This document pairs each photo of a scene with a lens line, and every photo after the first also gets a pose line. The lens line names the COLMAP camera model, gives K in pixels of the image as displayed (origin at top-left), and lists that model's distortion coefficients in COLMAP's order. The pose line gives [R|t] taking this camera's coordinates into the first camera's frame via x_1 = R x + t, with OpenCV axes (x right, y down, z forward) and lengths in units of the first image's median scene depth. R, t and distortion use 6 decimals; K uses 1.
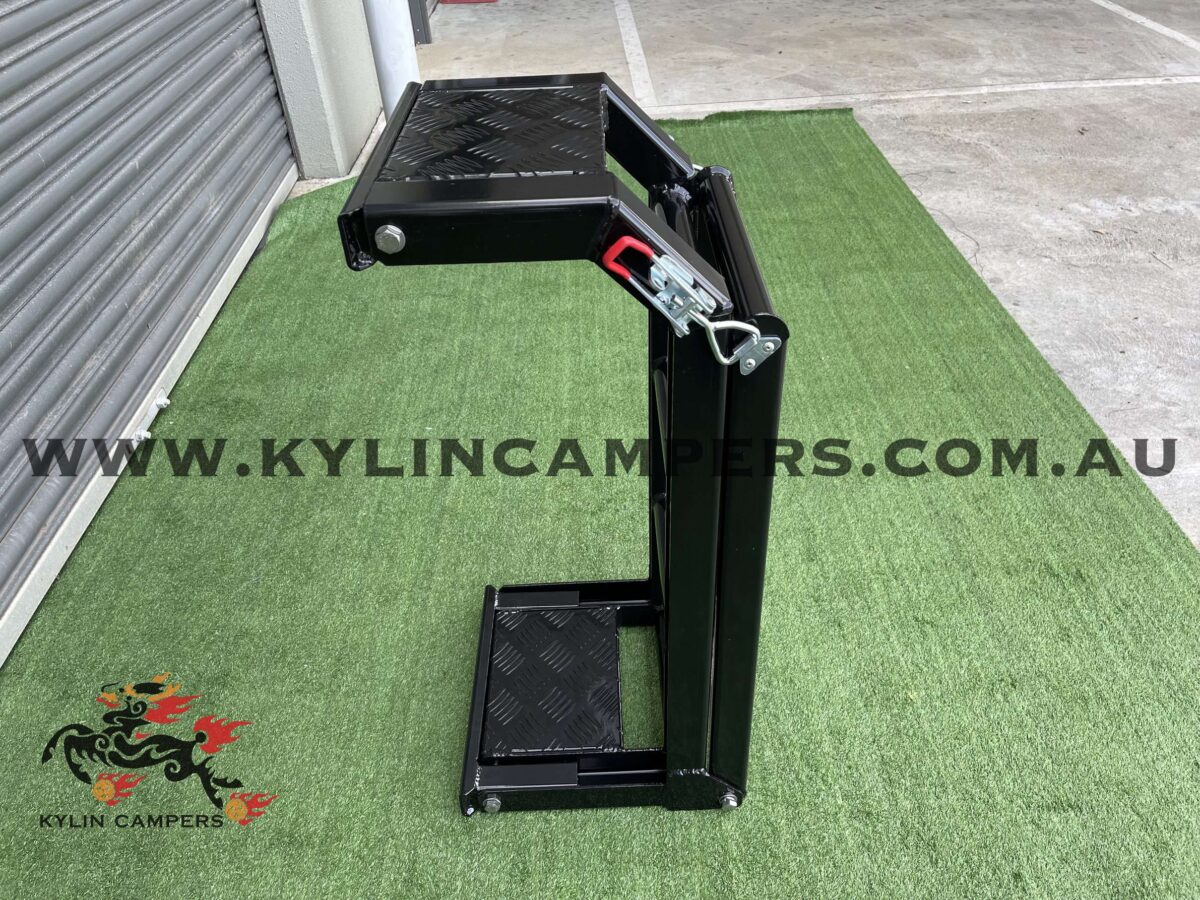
lens RADIAL K [[913.6, 0, 600.8], [0, 913.6, 445.1], [0, 0, 1]] dist [0.044638, -0.009547]
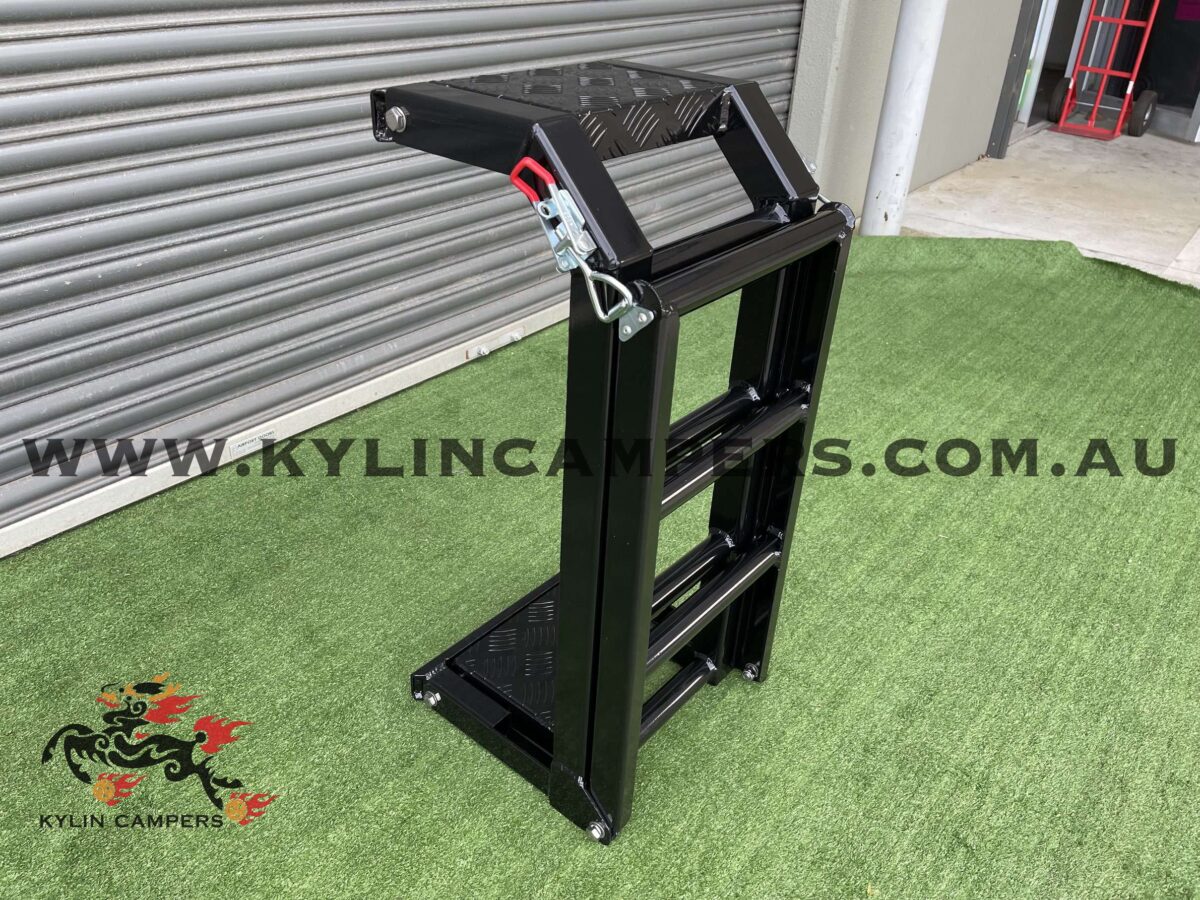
lens RADIAL K [[913.6, 0, 598.9], [0, 913.6, 454.4], [0, 0, 1]] dist [0.044638, -0.009547]
pose [[0.751583, 0.394768, -0.528470, 0.490804], [-0.447842, 0.893589, 0.030598, 0.010532], [0.484315, 0.213674, 0.848400, 0.115512]]
